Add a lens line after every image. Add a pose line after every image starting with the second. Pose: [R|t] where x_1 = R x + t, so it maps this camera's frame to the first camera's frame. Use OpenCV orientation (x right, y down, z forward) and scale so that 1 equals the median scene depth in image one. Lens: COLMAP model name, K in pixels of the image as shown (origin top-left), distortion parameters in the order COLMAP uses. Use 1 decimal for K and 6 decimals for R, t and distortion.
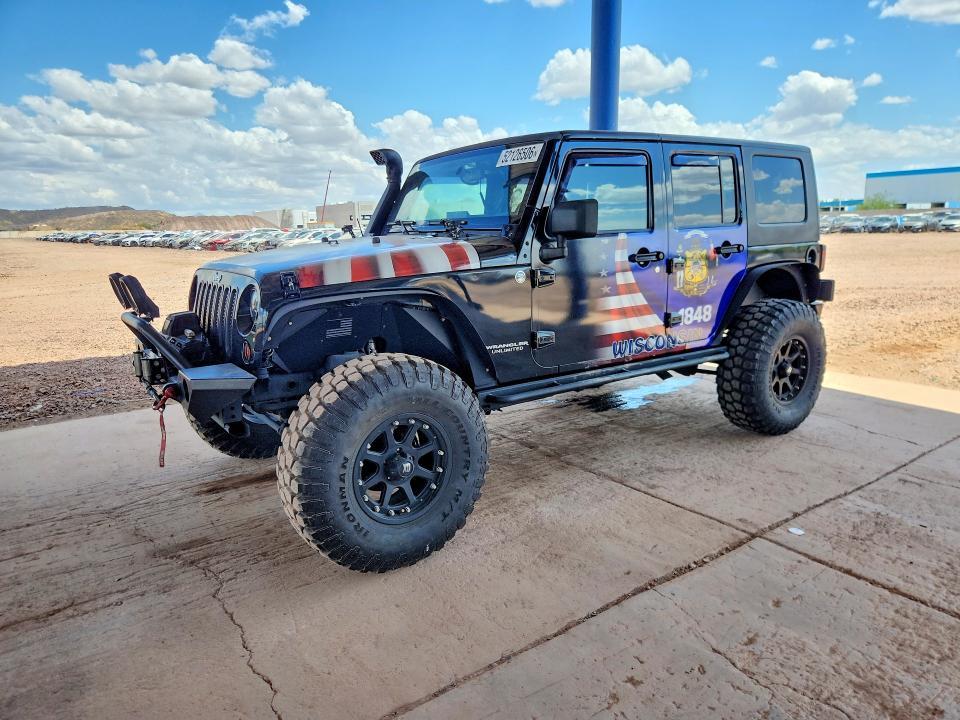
lens RADIAL K [[662.8, 0, 481.7], [0, 662.8, 368.4], [0, 0, 1]] dist [-0.007697, -0.013480]
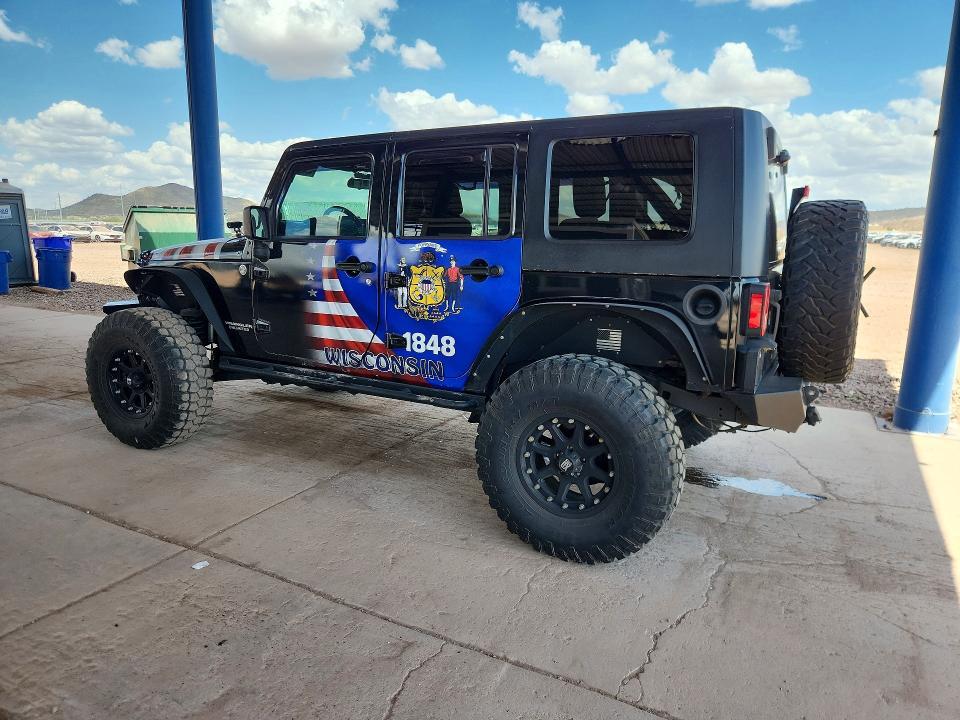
lens RADIAL K [[662.8, 0, 481.9], [0, 662.8, 356.3], [0, 0, 1]] dist [-0.007697, -0.013480]
pose [[0.460327, 0.202039, -0.864453, 1.156445], [-0.217970, 0.969673, 0.110560, -0.185247], [0.860574, 0.137531, 0.490405, 0.701148]]
